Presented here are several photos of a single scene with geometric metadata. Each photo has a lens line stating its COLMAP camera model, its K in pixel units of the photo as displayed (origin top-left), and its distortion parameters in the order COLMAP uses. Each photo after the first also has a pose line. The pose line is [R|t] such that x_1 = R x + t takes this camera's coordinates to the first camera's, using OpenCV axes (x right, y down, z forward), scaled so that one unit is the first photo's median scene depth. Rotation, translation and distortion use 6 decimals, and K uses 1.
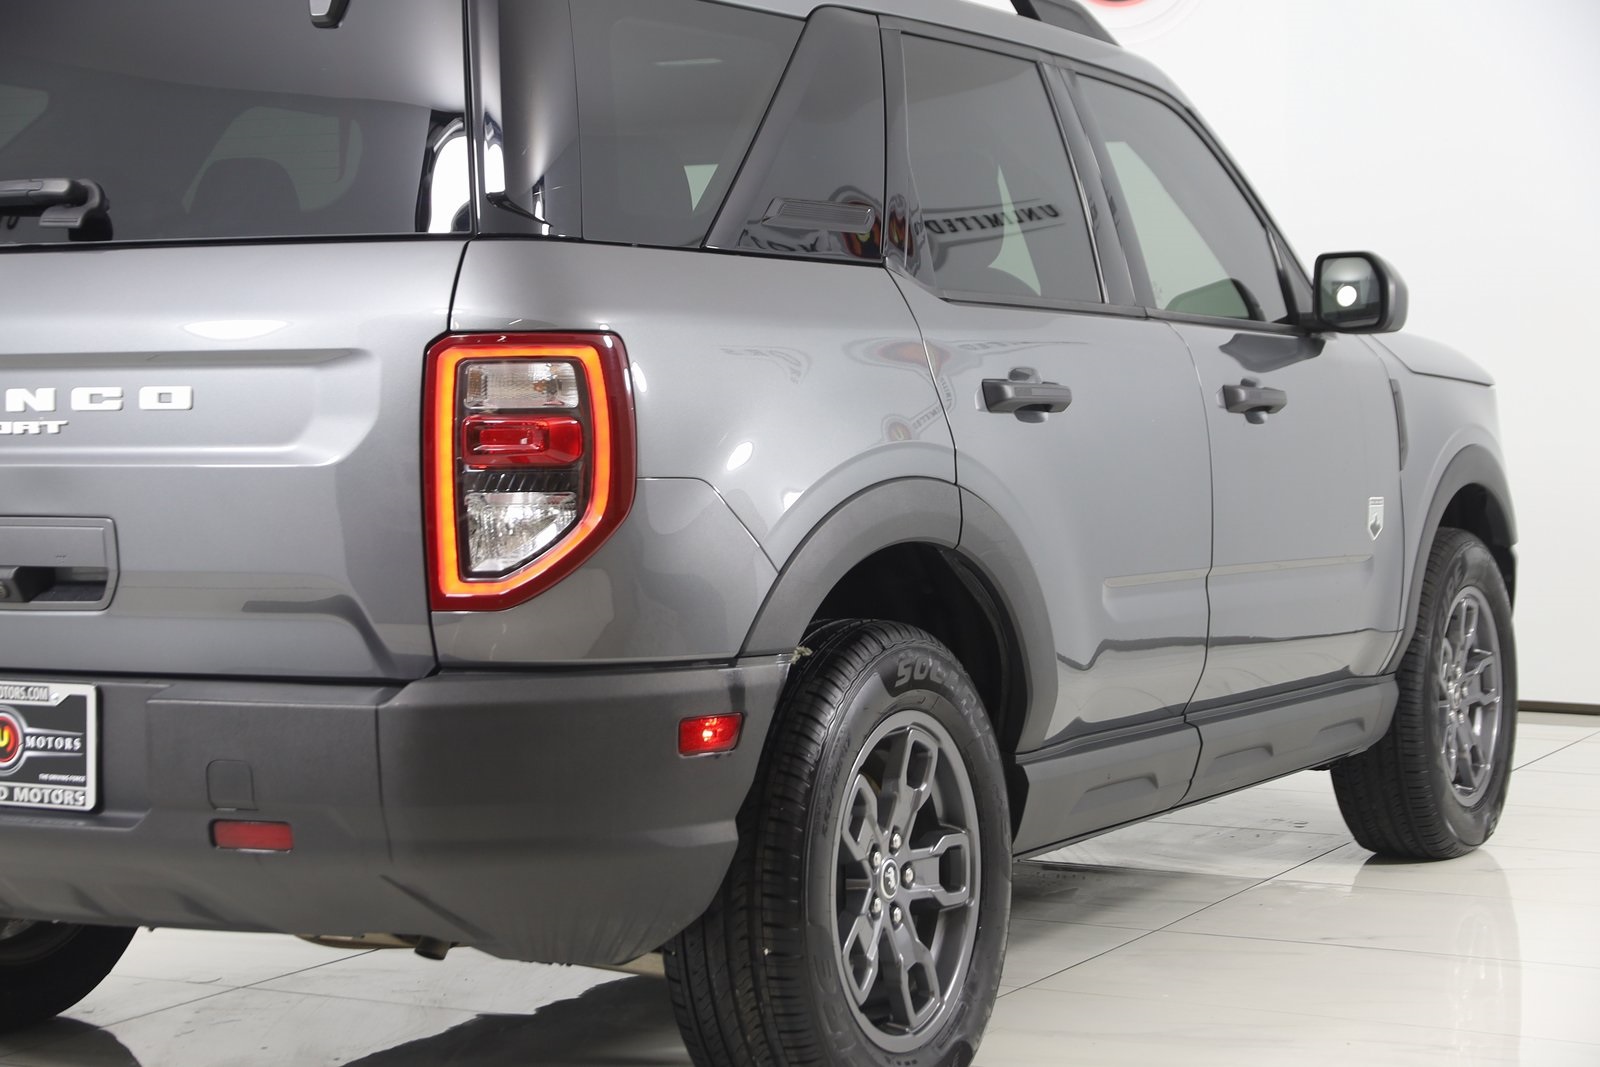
lens RADIAL K [[2740.2, 0, 800.0], [0, 2740.2, 533.5], [0, 0, 1]] dist [0.133224, 0.065716]
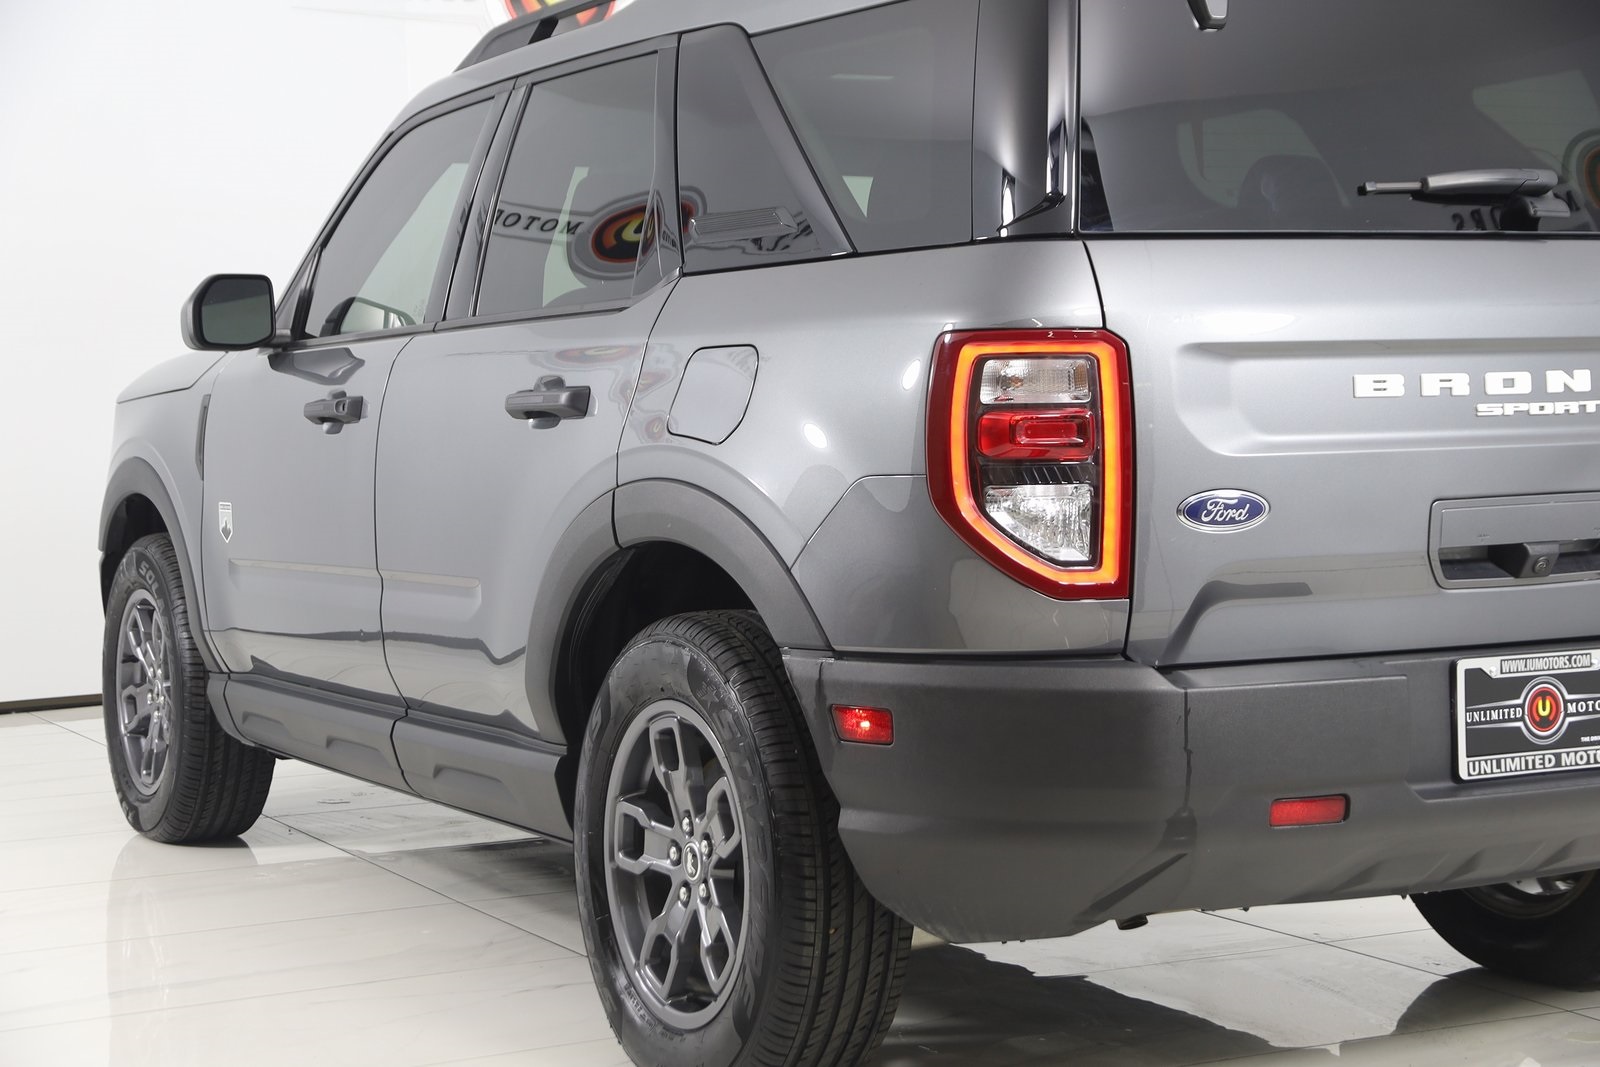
lens RADIAL K [[2681.9, 0, 799.0], [0, 2681.9, 547.5], [0, 0, 1]] dist [0.160769, 0.060422]
pose [[0.575649, -0.041265, 0.816655, -1.283615], [0.052524, 0.998529, 0.013431, -0.014507], [-0.816008, 0.035162, 0.576970, 0.643486]]
